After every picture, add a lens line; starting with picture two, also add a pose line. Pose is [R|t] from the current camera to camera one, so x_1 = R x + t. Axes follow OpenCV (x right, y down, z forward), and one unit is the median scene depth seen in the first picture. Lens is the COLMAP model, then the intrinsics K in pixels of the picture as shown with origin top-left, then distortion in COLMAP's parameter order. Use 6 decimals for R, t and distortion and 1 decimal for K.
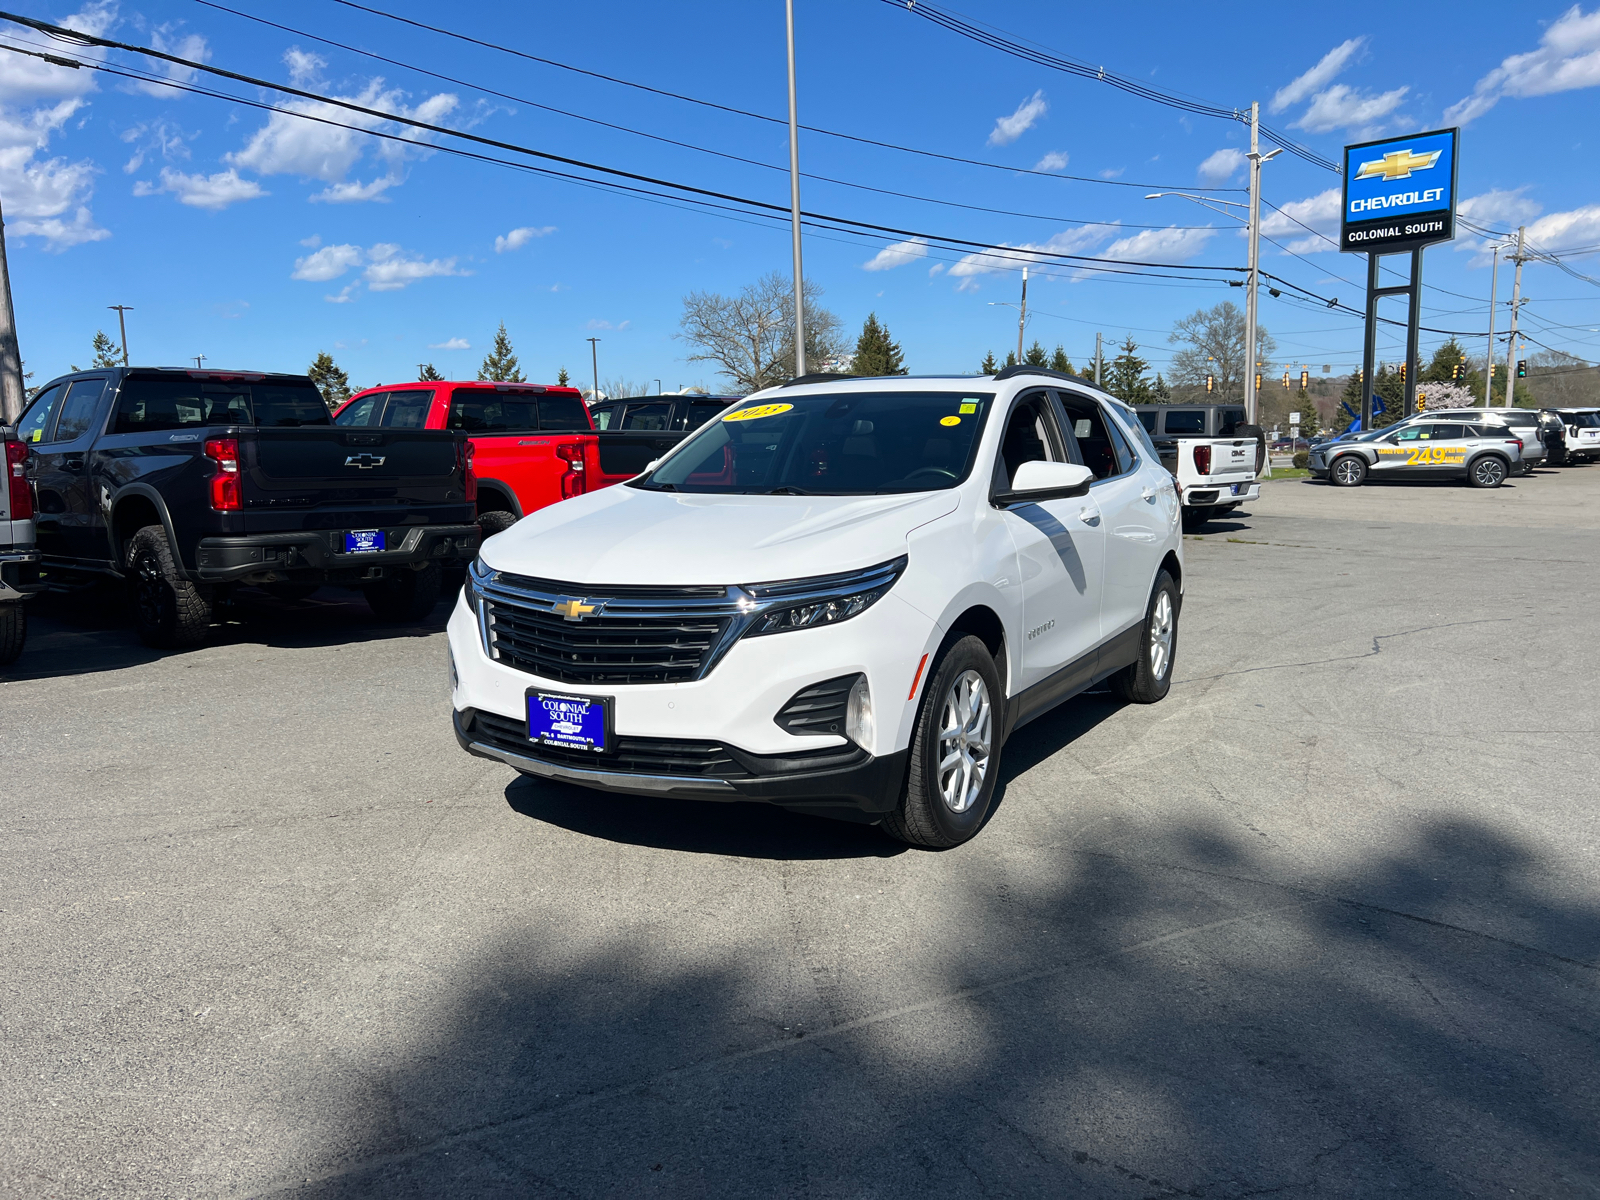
lens RADIAL K [[1207.9, 0, 794.2], [0, 1207.9, 601.6], [0, 0, 1]] dist [0.049633, -0.063808]
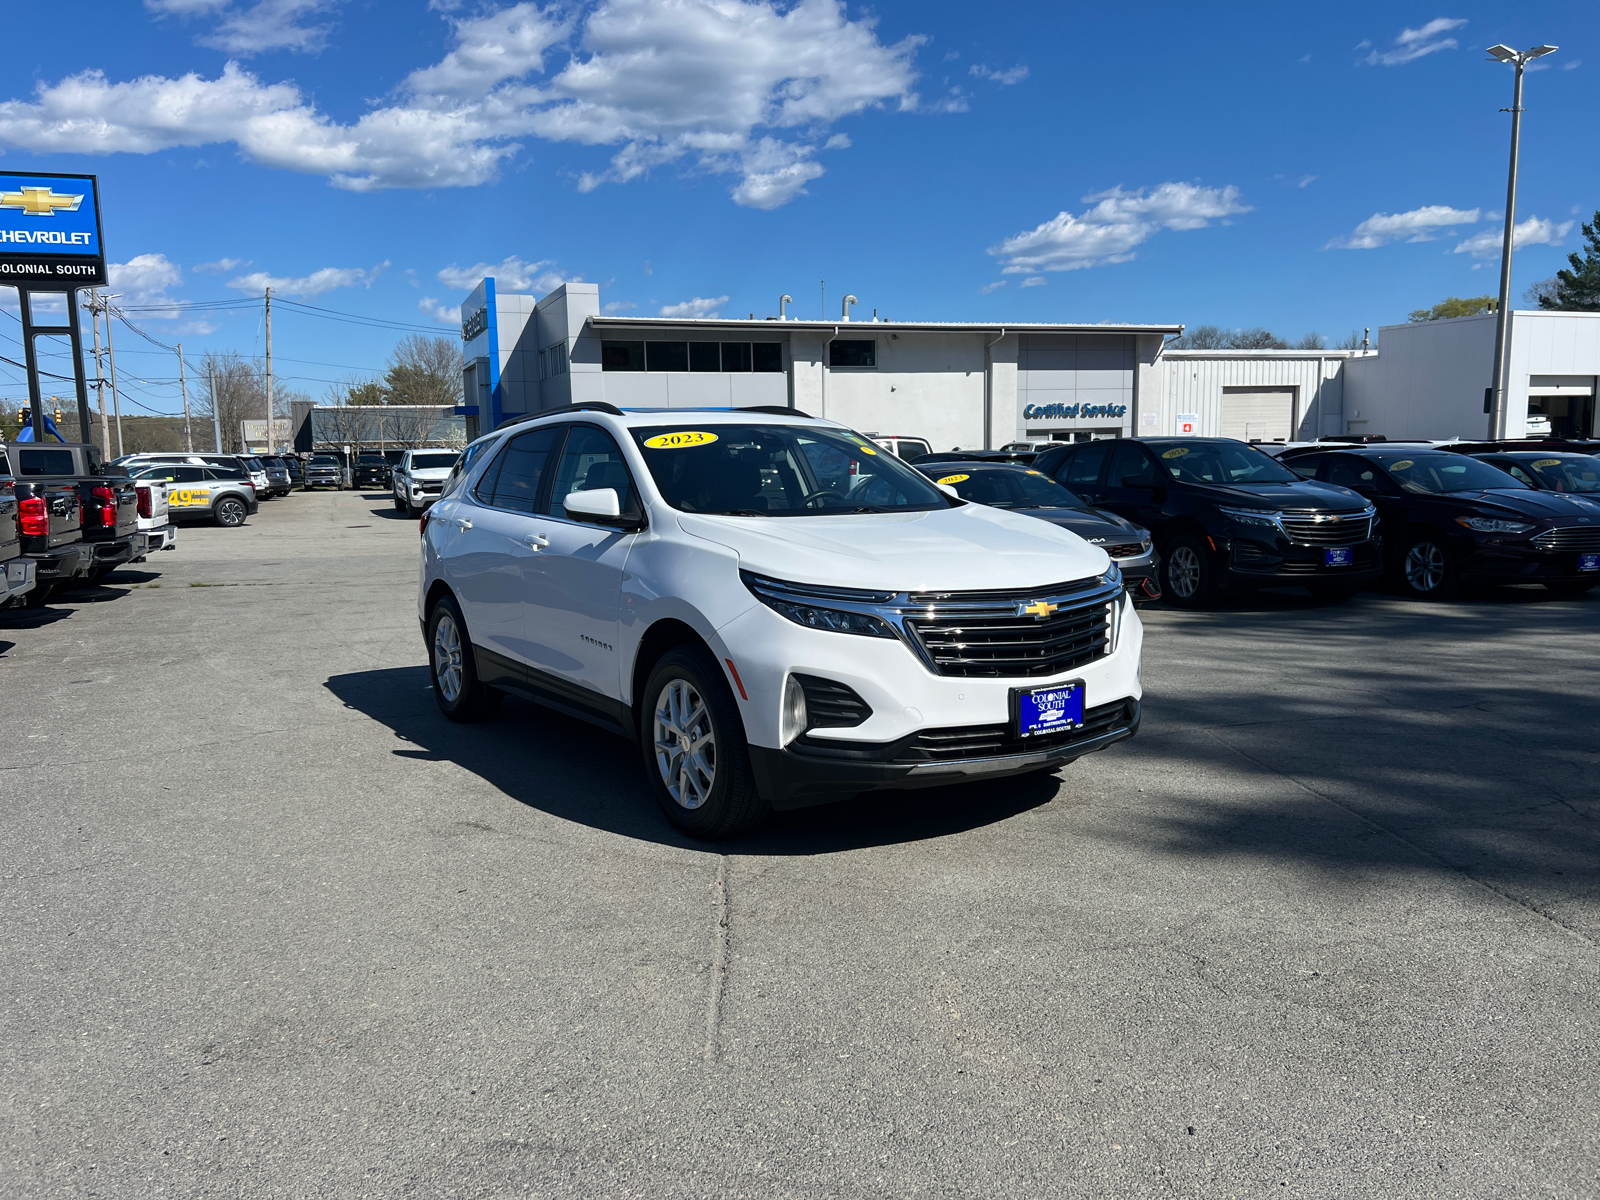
lens RADIAL K [[1207.4, 0, 778.2], [0, 1207.4, 601.7], [0, 0, 1]] dist [0.048123, -0.058174]
pose [[0.460655, -0.093766, 0.882612, -0.268927], [0.126823, 0.991154, 0.039106, -0.015837], [-0.878472, 0.093921, 0.468472, 0.144491]]
